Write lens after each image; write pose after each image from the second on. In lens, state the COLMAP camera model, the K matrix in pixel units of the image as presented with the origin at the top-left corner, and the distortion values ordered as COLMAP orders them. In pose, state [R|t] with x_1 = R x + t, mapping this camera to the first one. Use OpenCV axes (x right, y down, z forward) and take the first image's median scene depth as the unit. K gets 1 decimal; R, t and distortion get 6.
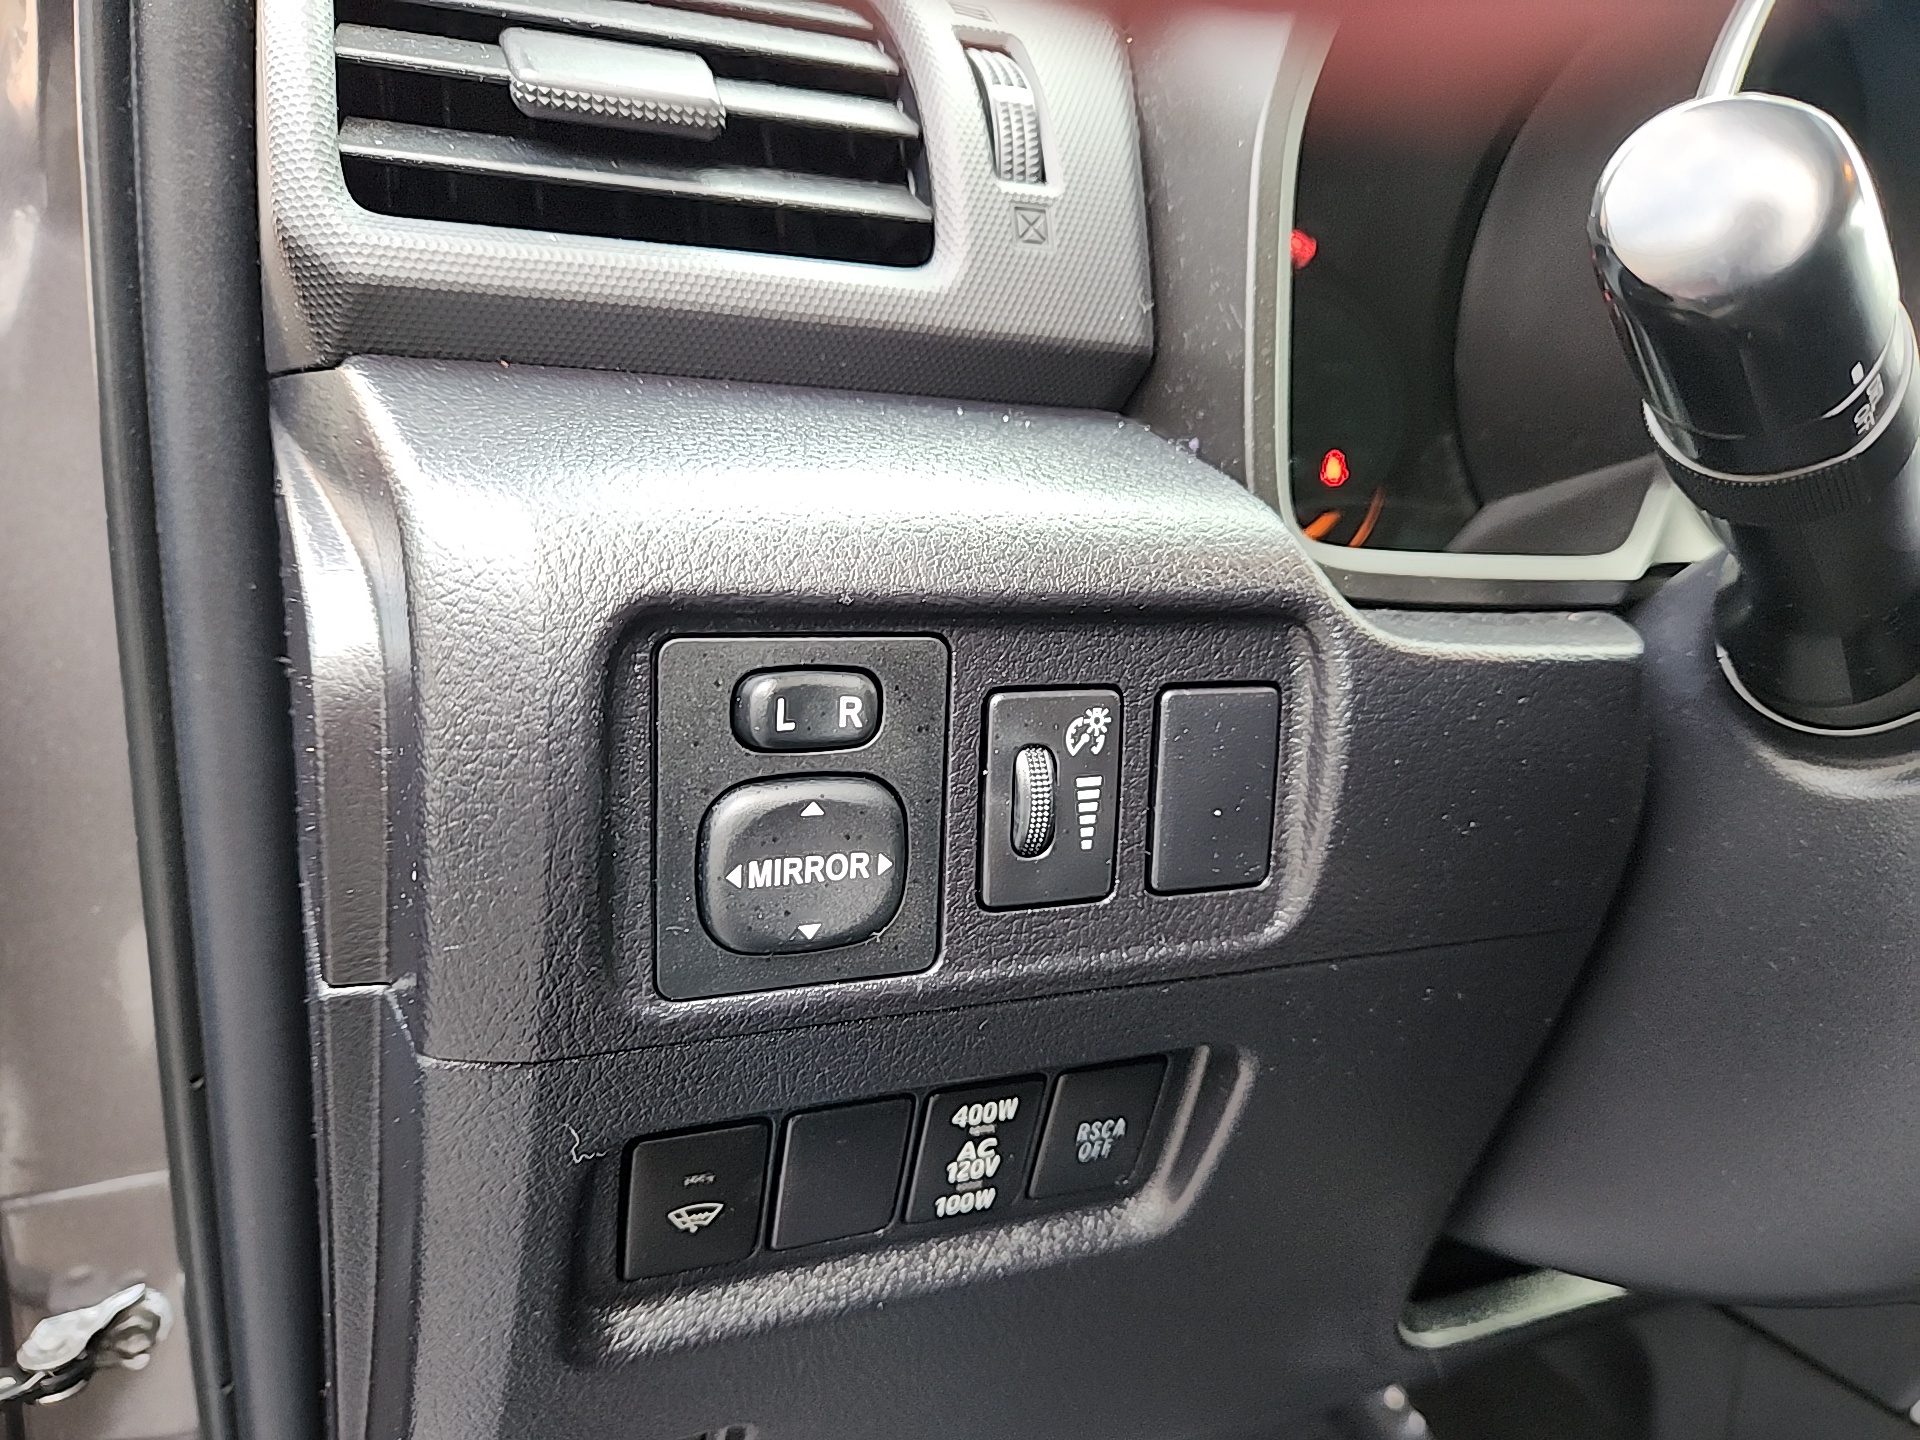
lens RADIAL K [[1337.0, 0, 958.1], [0, 1337.0, 713.7], [0, 0, 1]] dist [0.022733, -0.041556]
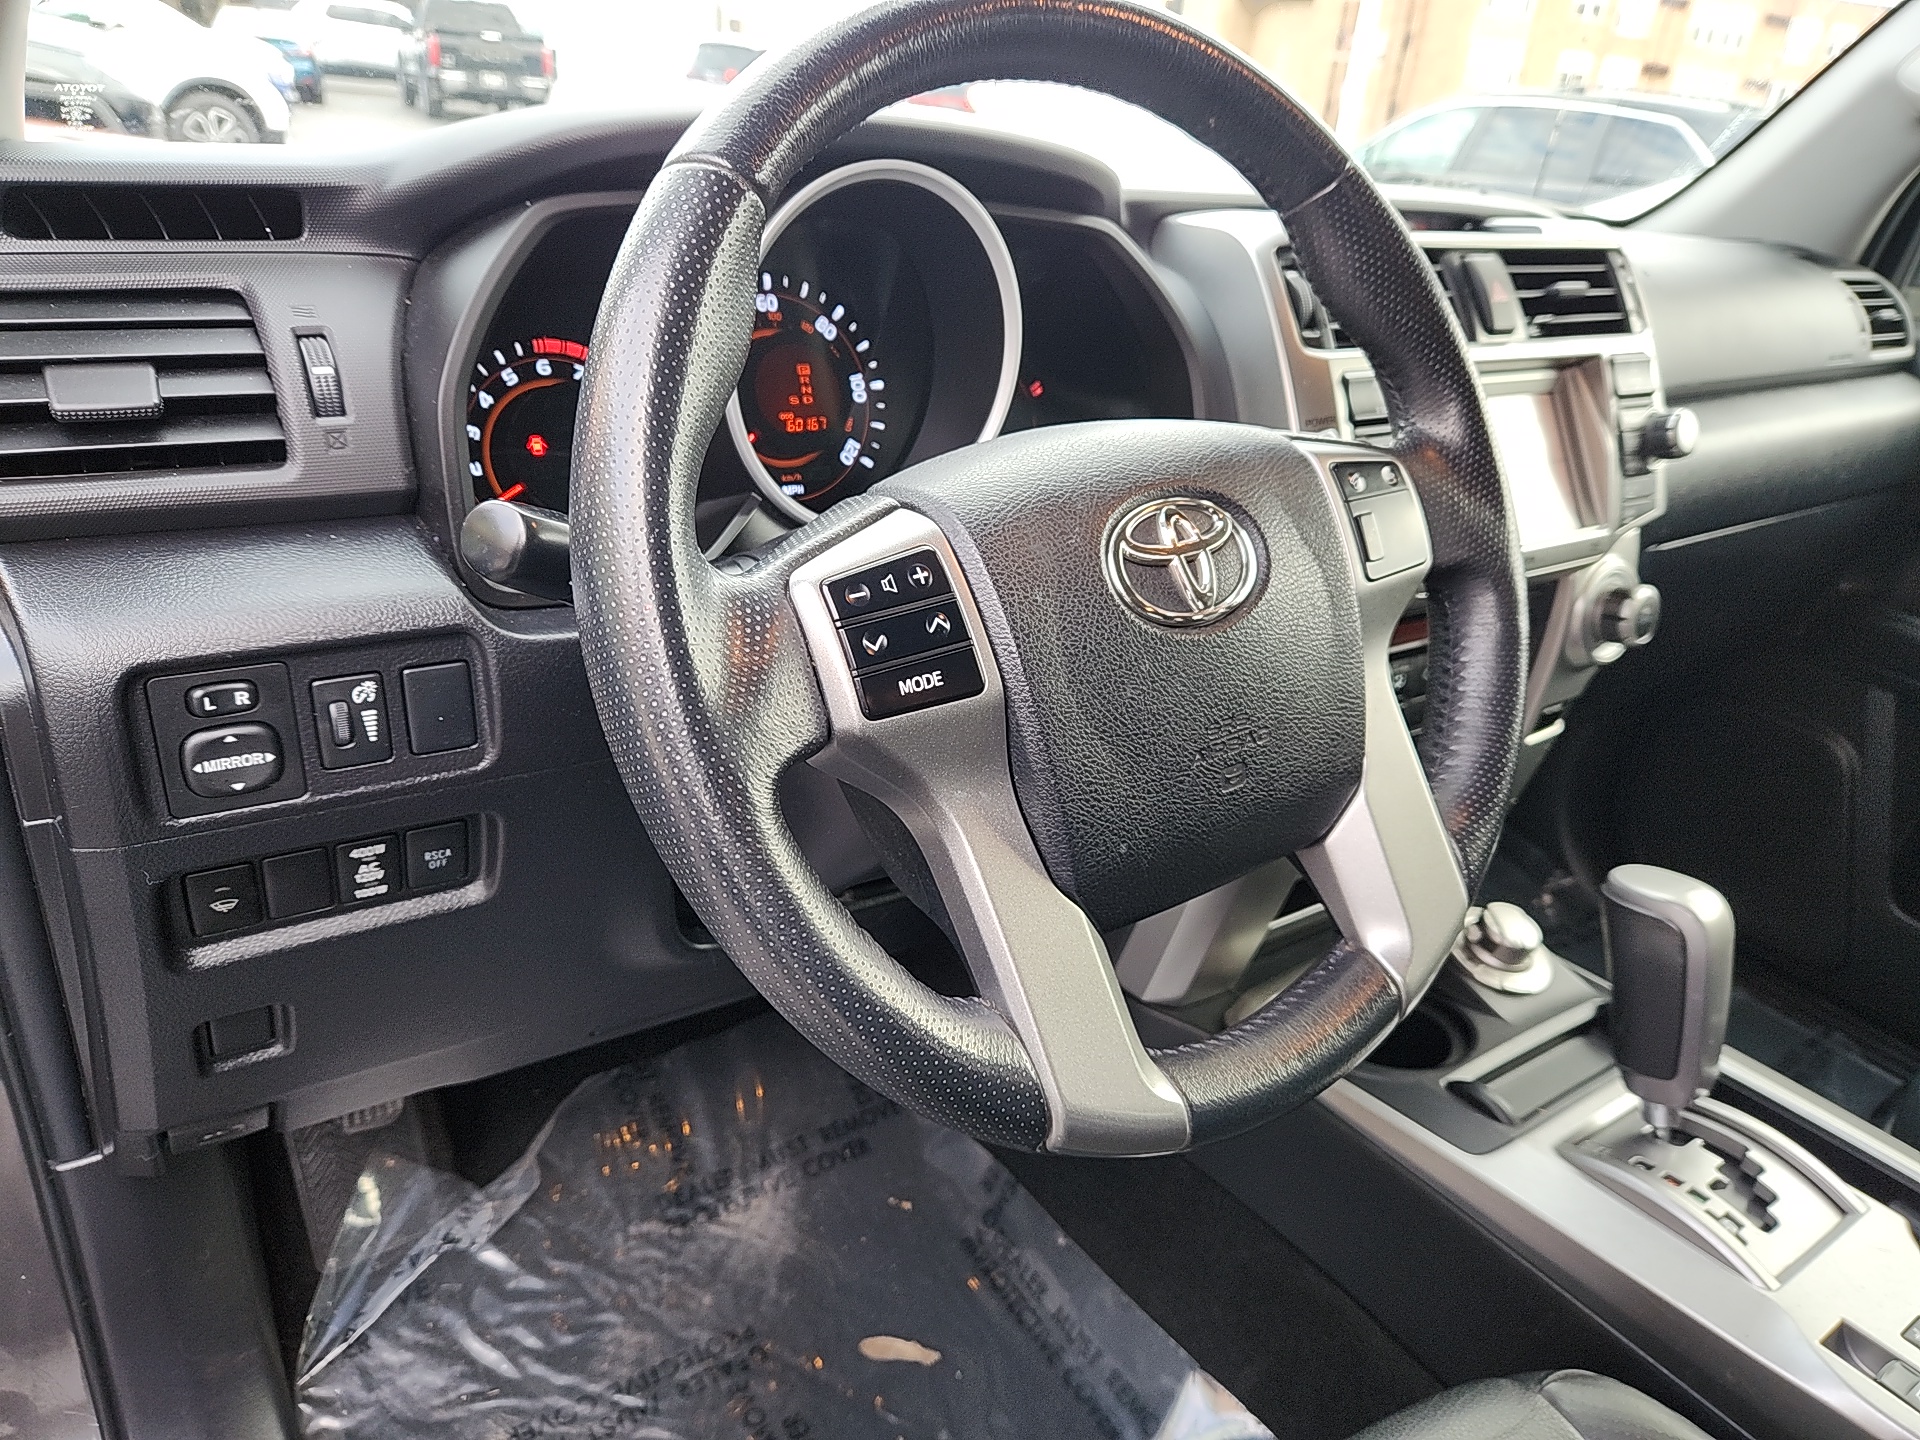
lens RADIAL K [[1337.0, 0, 957.8], [0, 1337.0, 714.4], [0, 0, 1]] dist [0.022733, -0.041556]
pose [[0.986031, -0.057236, 0.156422, 0.727674], [0.023921, 0.978031, 0.207082, -0.396522], [-0.164838, -0.200447, 0.965738, -1.388090]]
